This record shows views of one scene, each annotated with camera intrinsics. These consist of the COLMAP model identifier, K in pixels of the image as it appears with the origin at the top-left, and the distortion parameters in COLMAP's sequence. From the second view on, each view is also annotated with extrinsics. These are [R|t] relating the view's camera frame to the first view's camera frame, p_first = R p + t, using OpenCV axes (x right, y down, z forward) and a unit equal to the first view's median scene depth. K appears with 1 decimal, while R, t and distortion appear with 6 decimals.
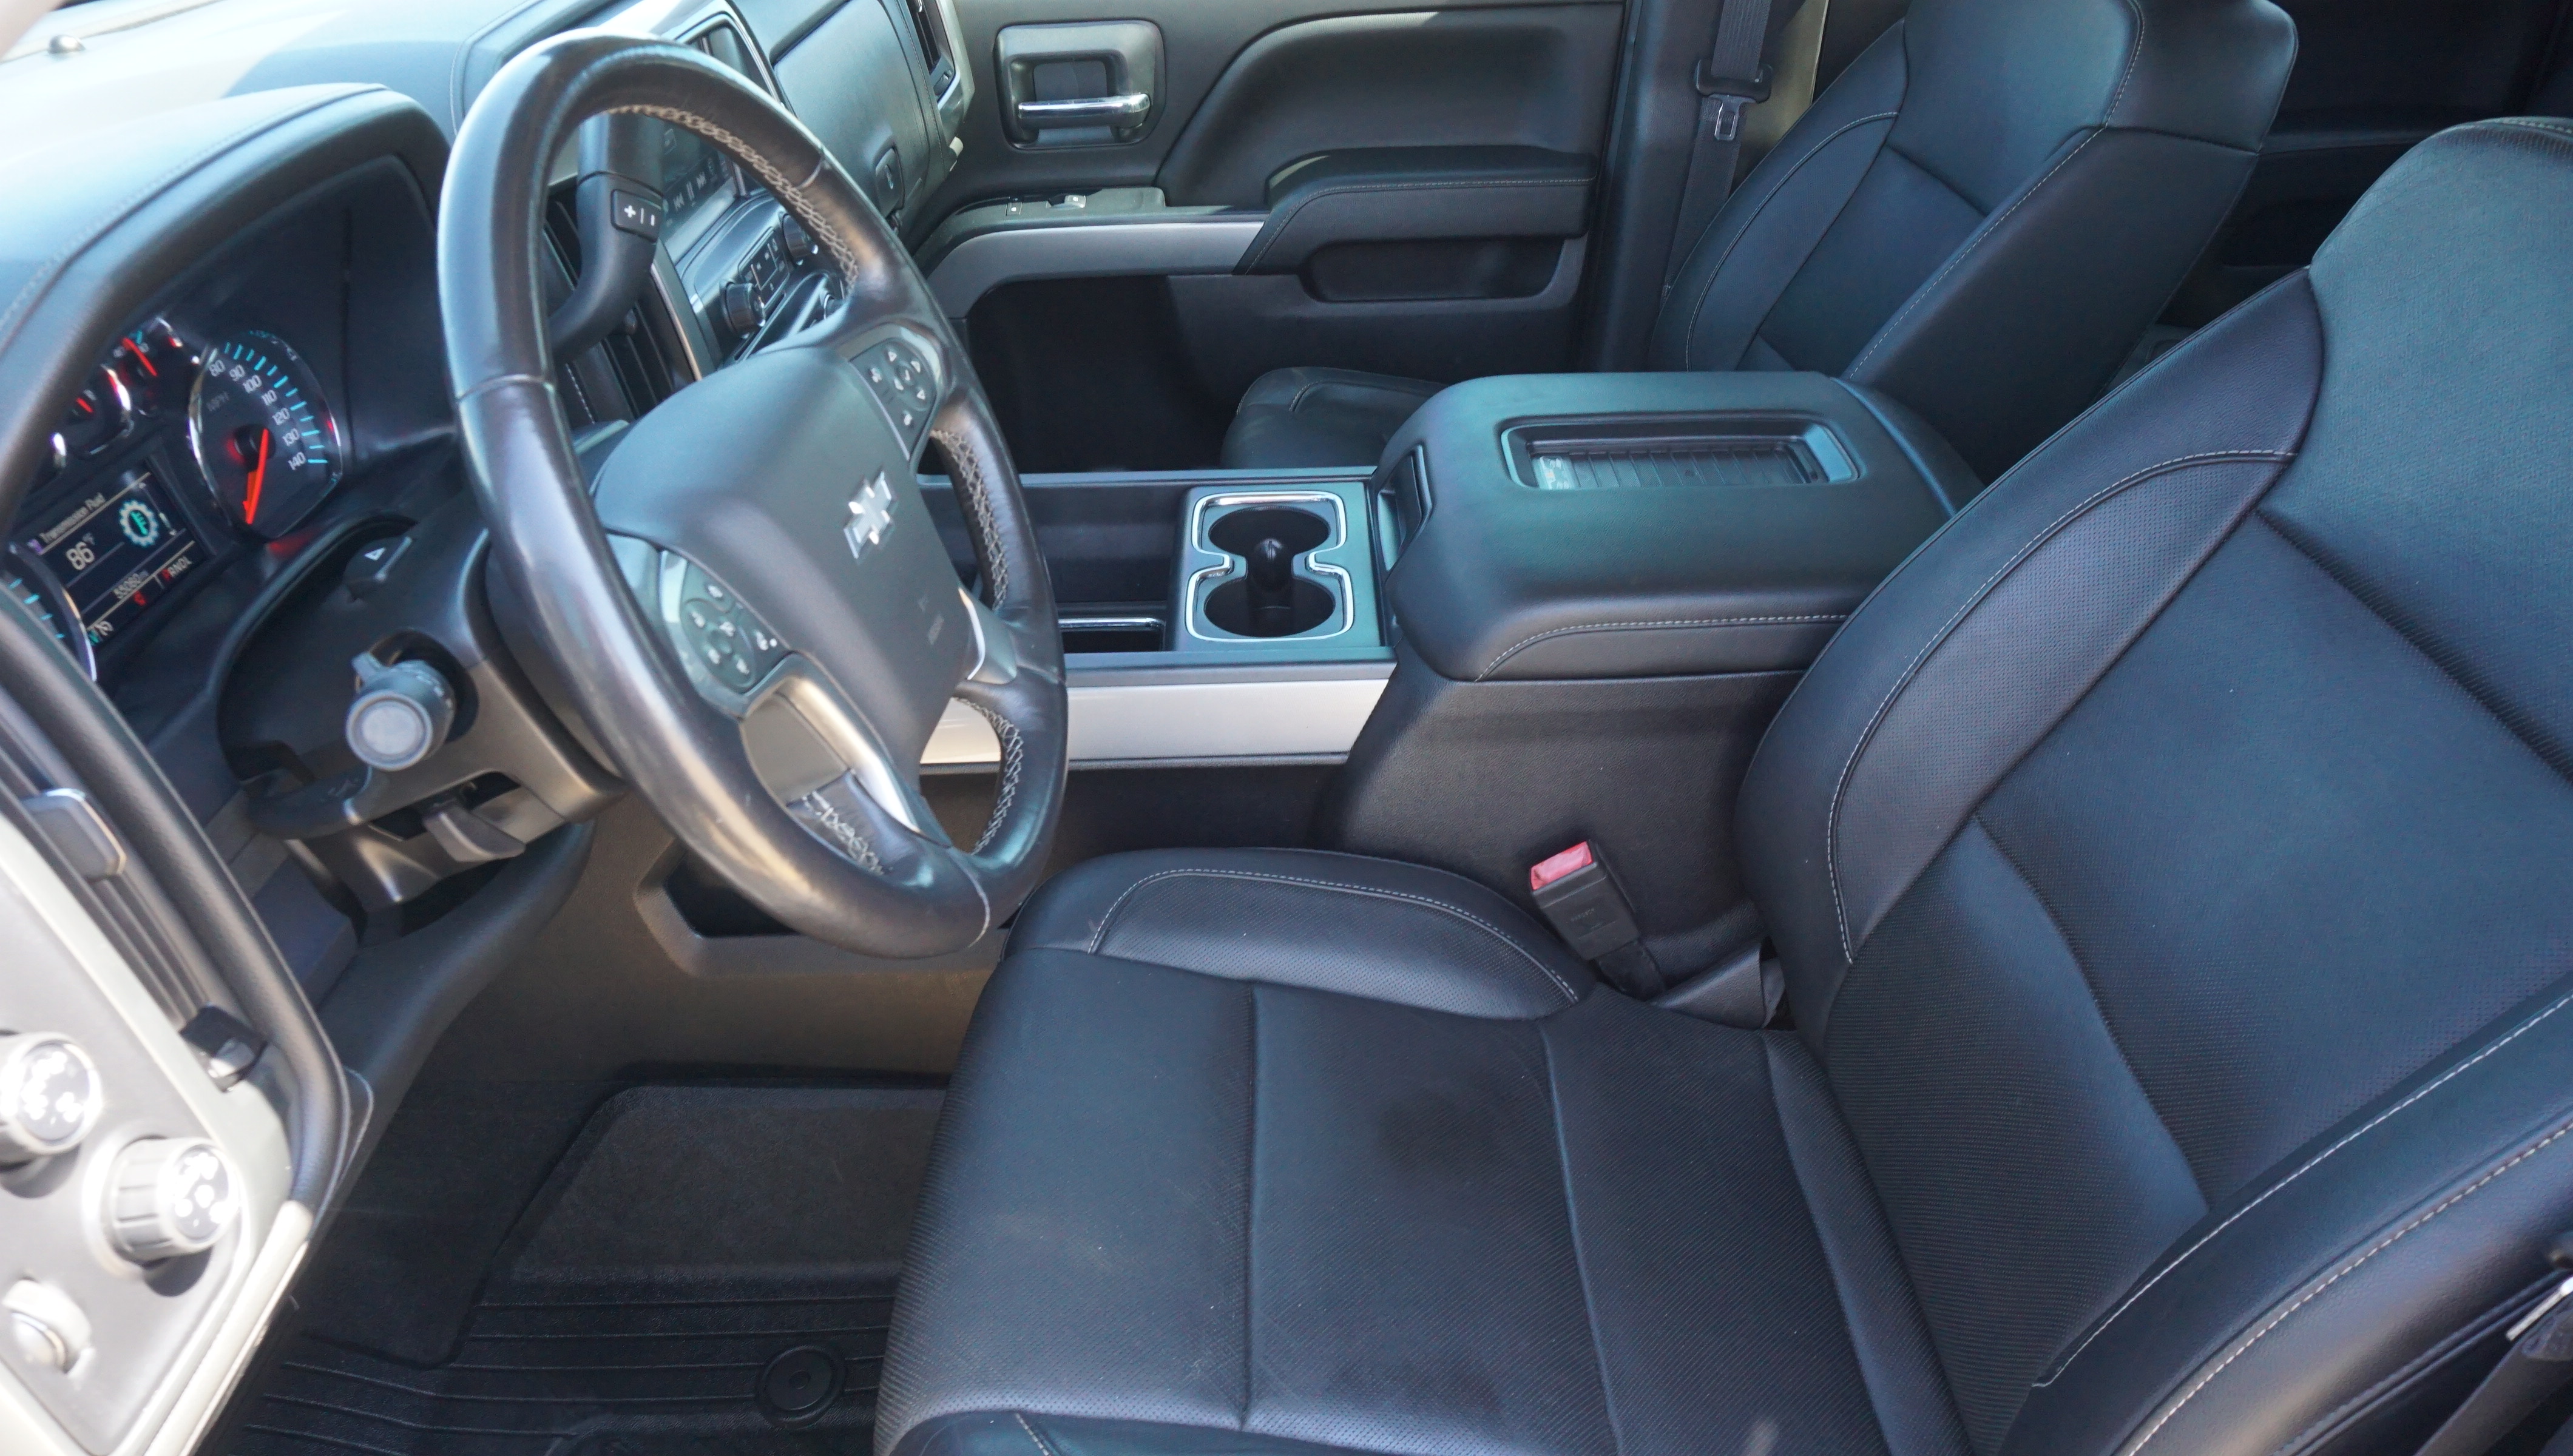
lens RADIAL K [[1725.1, 0, 1279.7], [0, 1725.1, 724.1], [0, 0, 1]] dist [-0.049127, 0.037509]
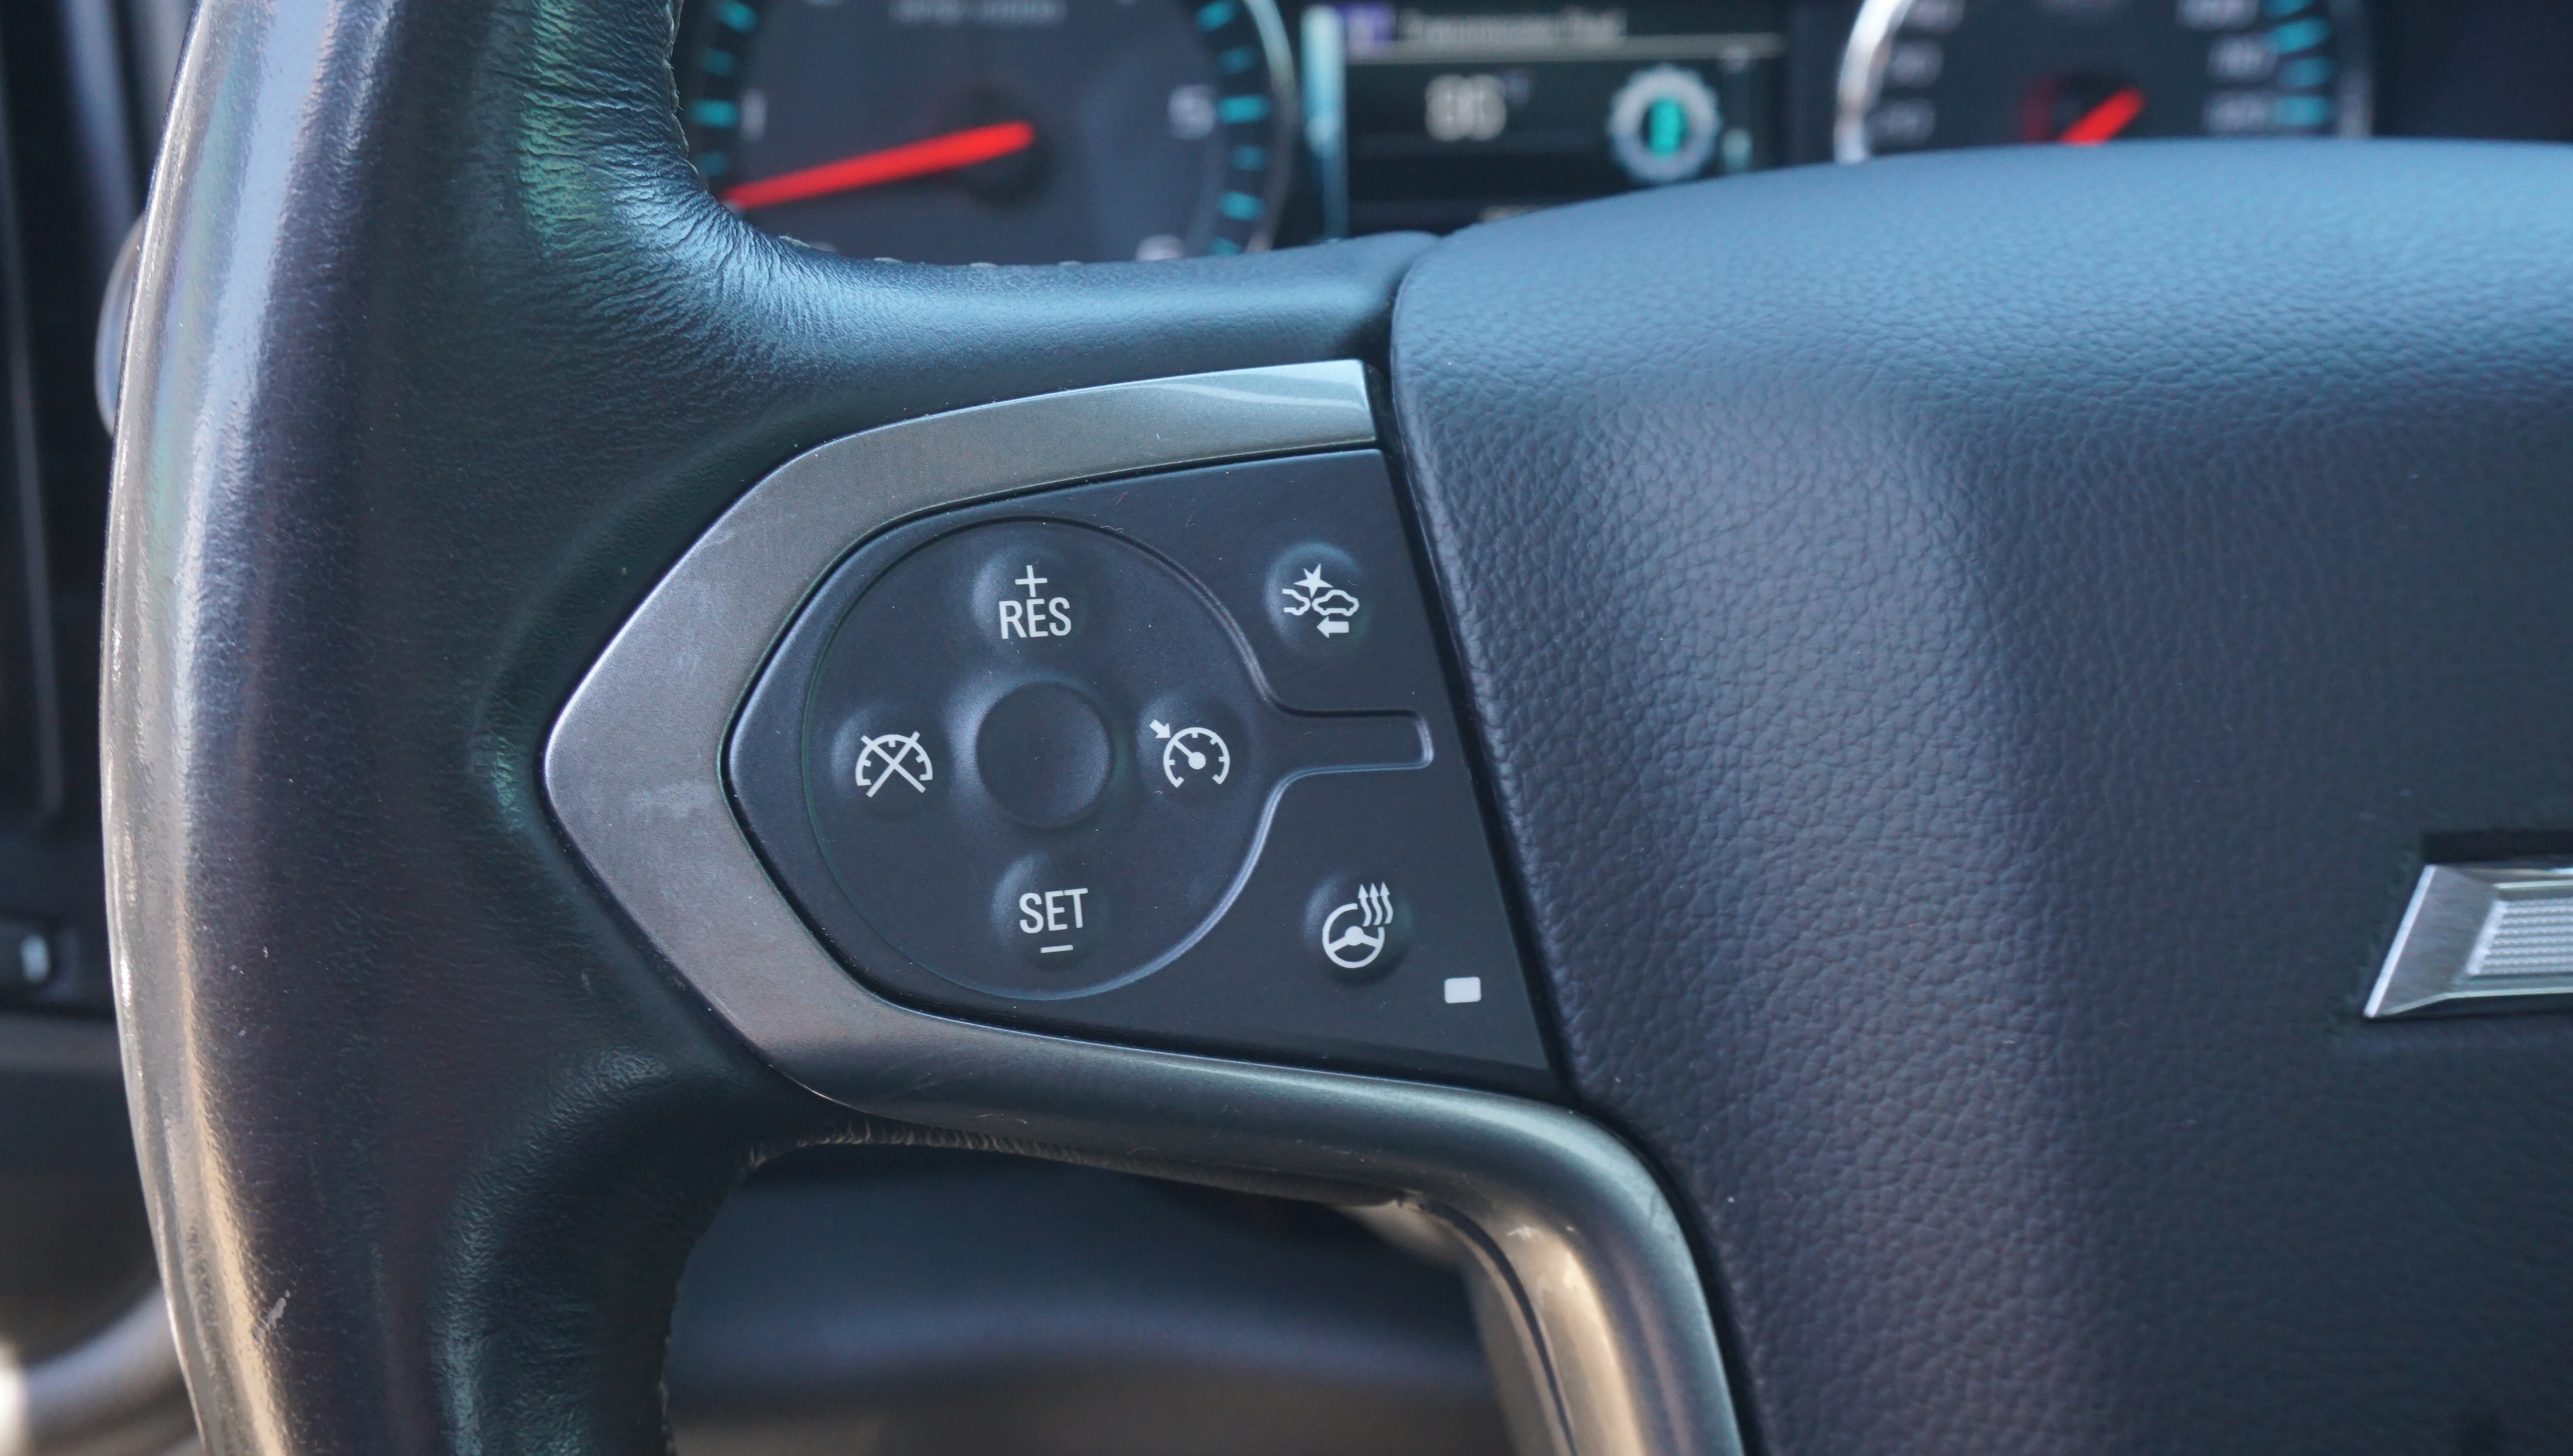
lens RADIAL K [[2810.3, 0, 1299.4], [0, 2810.3, 725.0], [0, 0, 1]] dist [-0.019129, 0.000000]
pose [[0.242853, 0.432092, -0.868516, -0.011586], [-0.553254, 0.797124, 0.241874, -0.076311], [0.796826, 0.421770, 0.432640, 0.443905]]
